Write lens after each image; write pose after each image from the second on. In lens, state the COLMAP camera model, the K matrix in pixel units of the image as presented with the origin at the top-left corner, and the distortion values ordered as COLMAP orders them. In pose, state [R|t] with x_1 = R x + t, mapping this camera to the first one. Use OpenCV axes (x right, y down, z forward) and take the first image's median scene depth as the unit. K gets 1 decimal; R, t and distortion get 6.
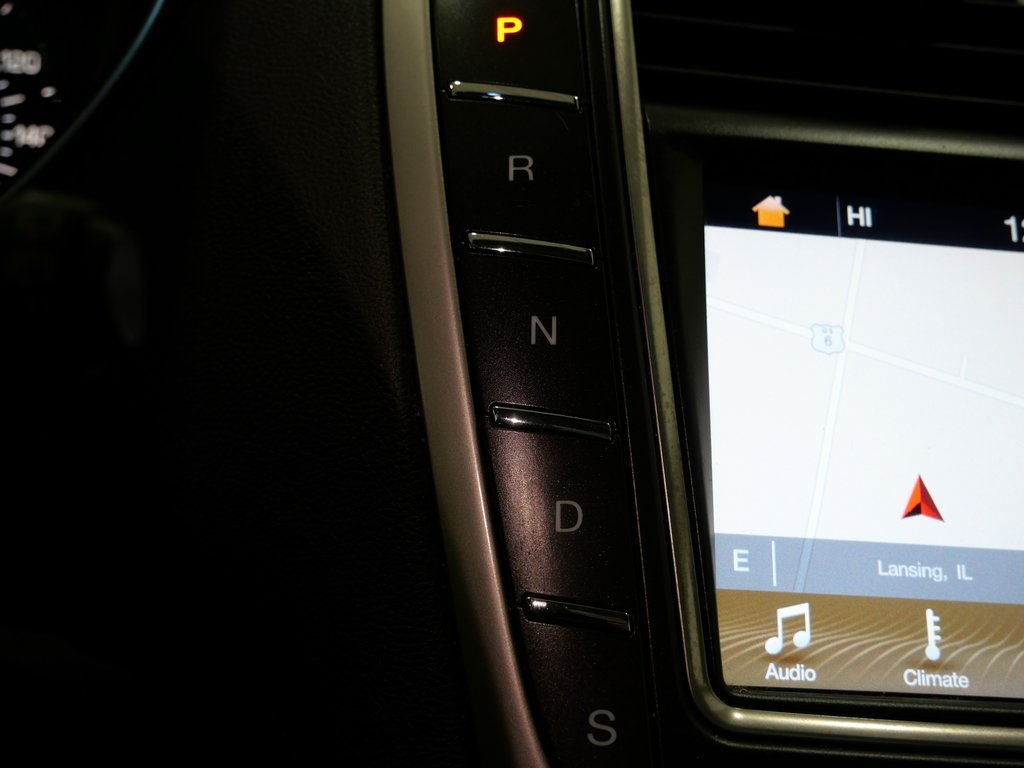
lens RADIAL K [[1330.8, 0, 512.0], [0, 1330.8, 384.0], [0, 0, 1]] dist [0.014140, 0.111221]
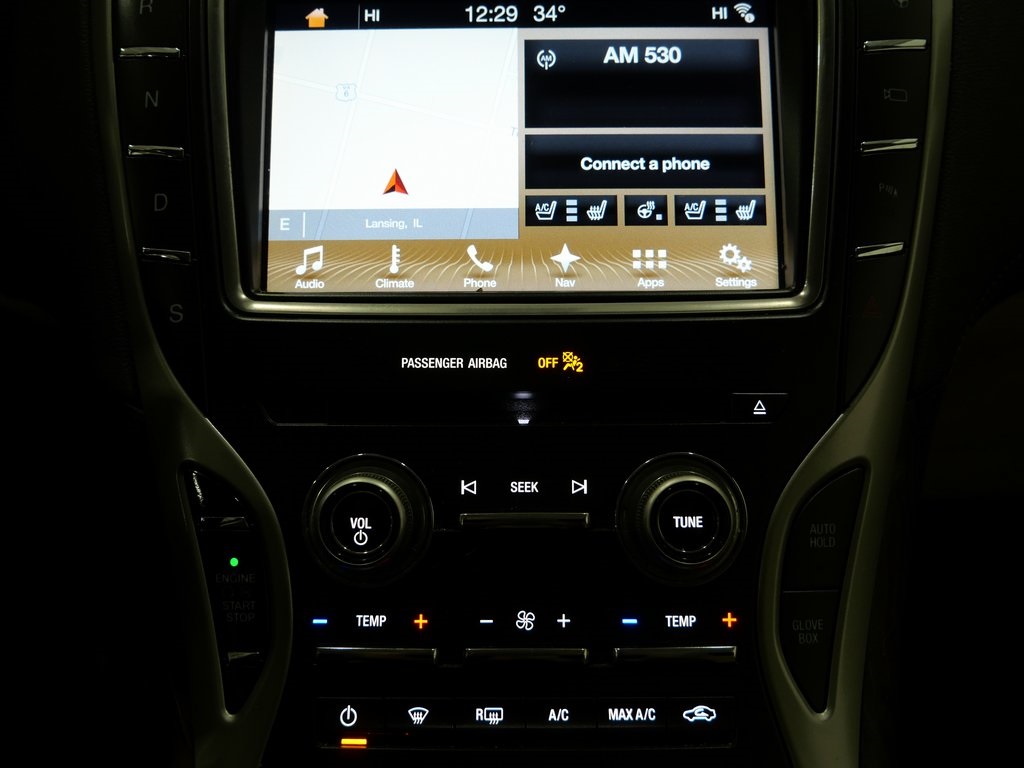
lens RADIAL K [[718.5, 0, 513.7], [0, 718.5, 383.2], [0, 0, 1]] dist [-0.042222, 0.001528]
pose [[0.987214, -0.037942, -0.154817, 0.607863], [0.072873, 0.971244, 0.226658, 0.143820], [0.141765, -0.235042, 0.961591, 0.078716]]
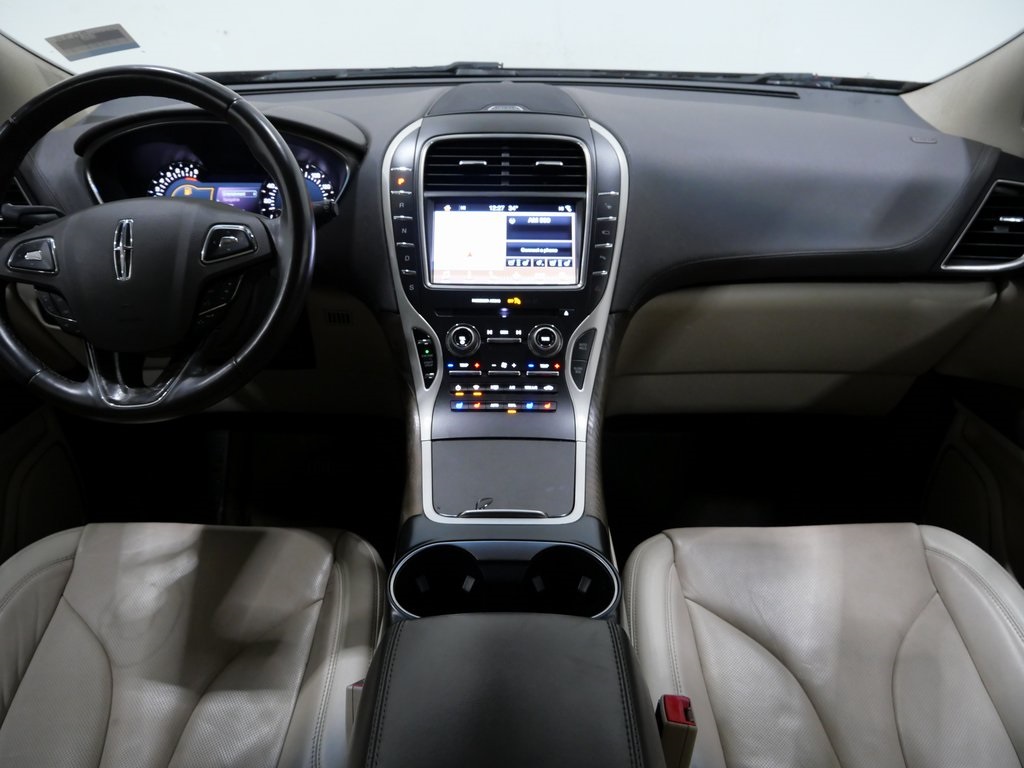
lens RADIAL K [[718.5, 0, 513.7], [0, 718.5, 383.2], [0, 0, 1]] dist [-0.042222, 0.001528]
pose [[0.989612, -0.042674, -0.137287, 0.967364], [0.059716, 0.990669, 0.122511, 0.291080], [0.130778, -0.129436, 0.982926, -2.379912]]
